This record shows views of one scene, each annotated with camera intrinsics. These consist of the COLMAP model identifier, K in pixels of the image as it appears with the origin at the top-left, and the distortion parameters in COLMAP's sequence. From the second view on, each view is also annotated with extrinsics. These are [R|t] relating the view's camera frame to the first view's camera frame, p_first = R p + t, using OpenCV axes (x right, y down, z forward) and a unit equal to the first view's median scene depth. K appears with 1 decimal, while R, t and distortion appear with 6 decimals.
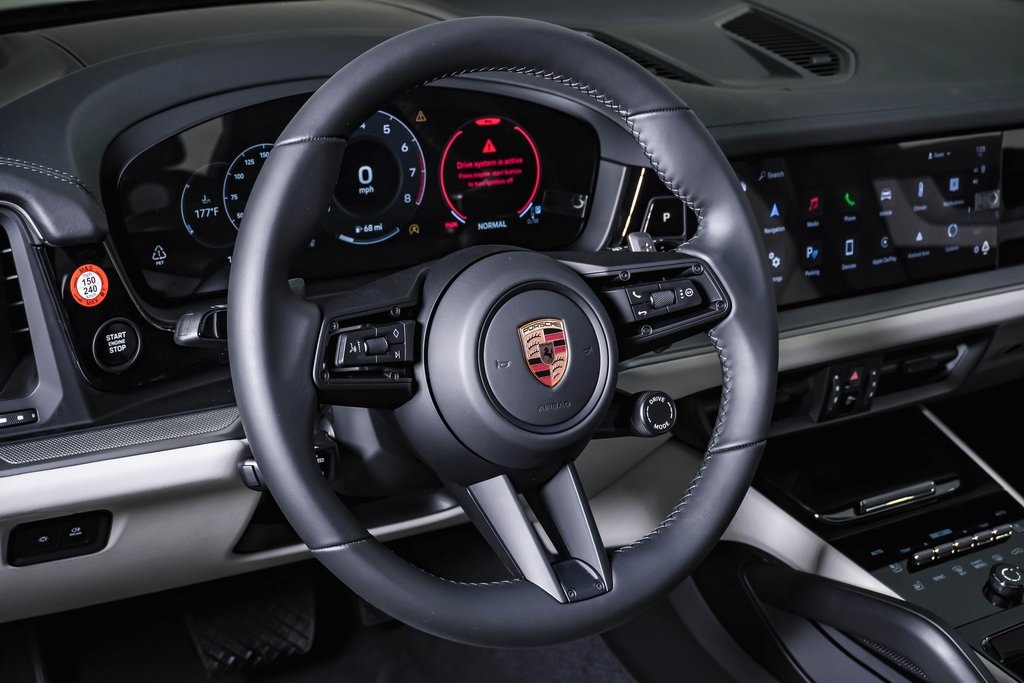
lens RADIAL K [[1463.3, 0, 494.6], [0, 1463.3, 317.0], [0, 0, 1]] dist [-0.005711, 0.070142]
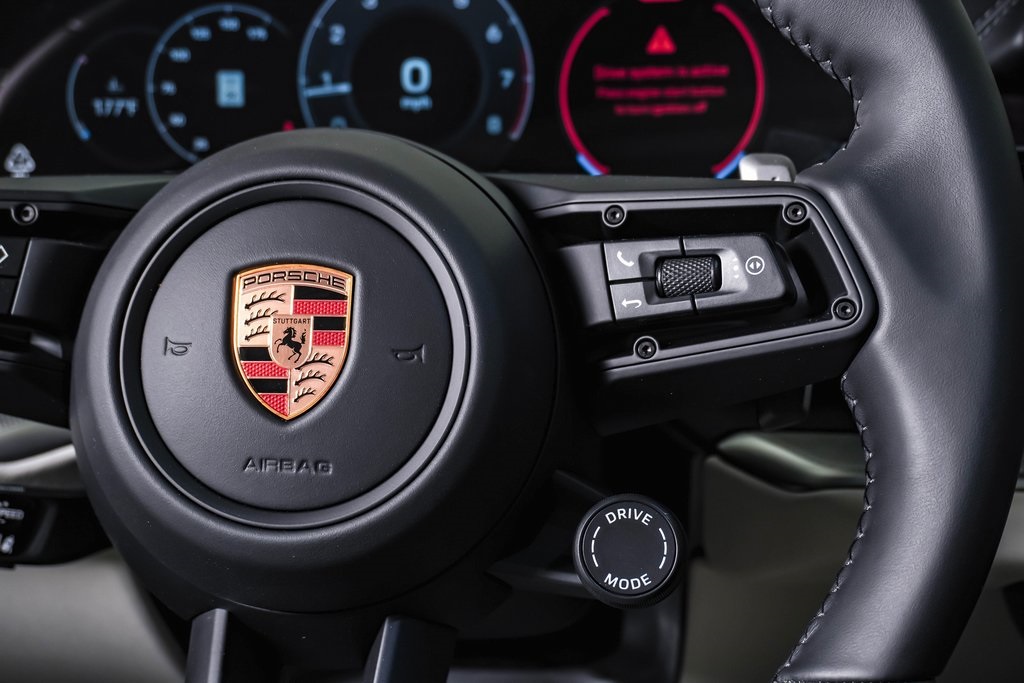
lens RADIAL K [[1403.8, 0, 512.0], [0, 1403.8, 341.5], [0, 0, 1]] dist [0.018571, 0.030733]
pose [[0.801428, 0.091329, -0.591077, 0.304160], [-0.155368, 0.986135, -0.058289, 0.035477], [0.577558, 0.138549, 0.804507, 0.642815]]
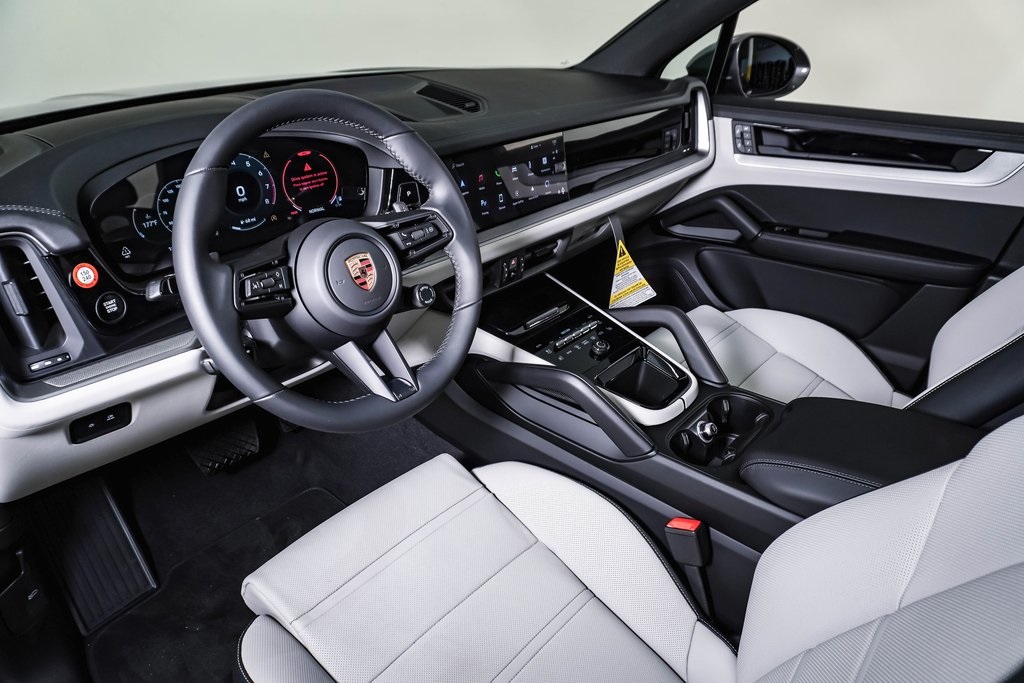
lens RADIAL K [[702.6, 0, 512.0], [0, 702.6, 341.5], [0, 0, 1]] dist [-0.058866, 0.046057]
pose [[0.950924, -0.180540, 0.251295, -0.021355], [0.147354, 0.978355, 0.145285, 0.008579], [-0.272085, -0.101125, 0.956945, 0.086549]]
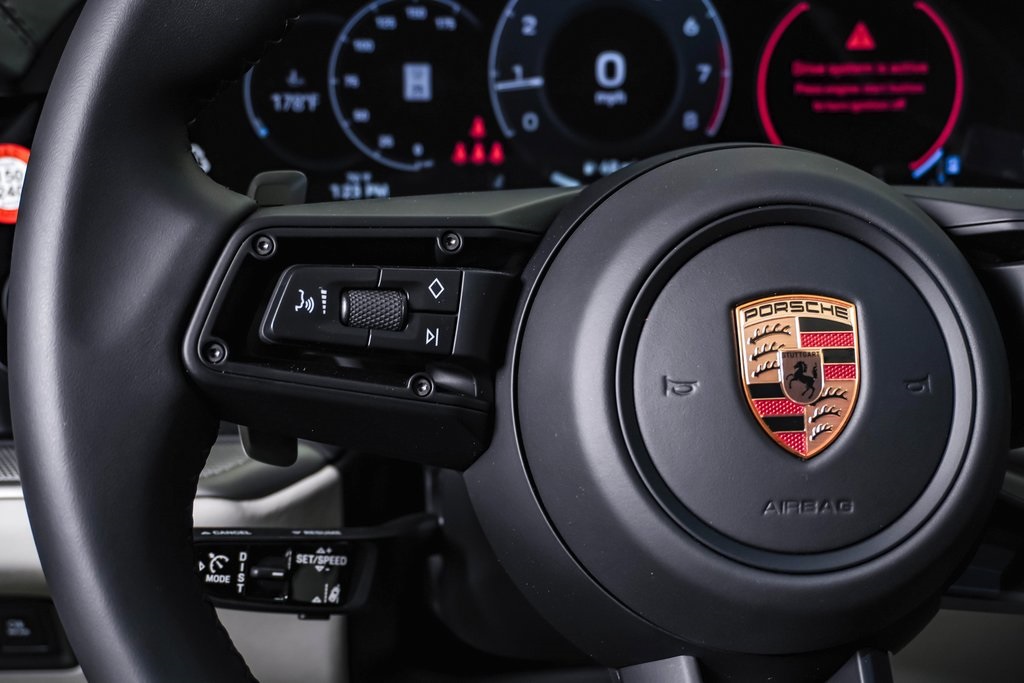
lens RADIAL K [[1403.8, 0, 512.0], [0, 1403.8, 341.5], [0, 0, 1]] dist [0.018571, 0.030733]
pose [[0.912085, 0.081123, -0.401895, 0.109246], [-0.112026, 0.992239, -0.053954, 0.041642], [0.394399, 0.094233, 0.914095, 0.552112]]
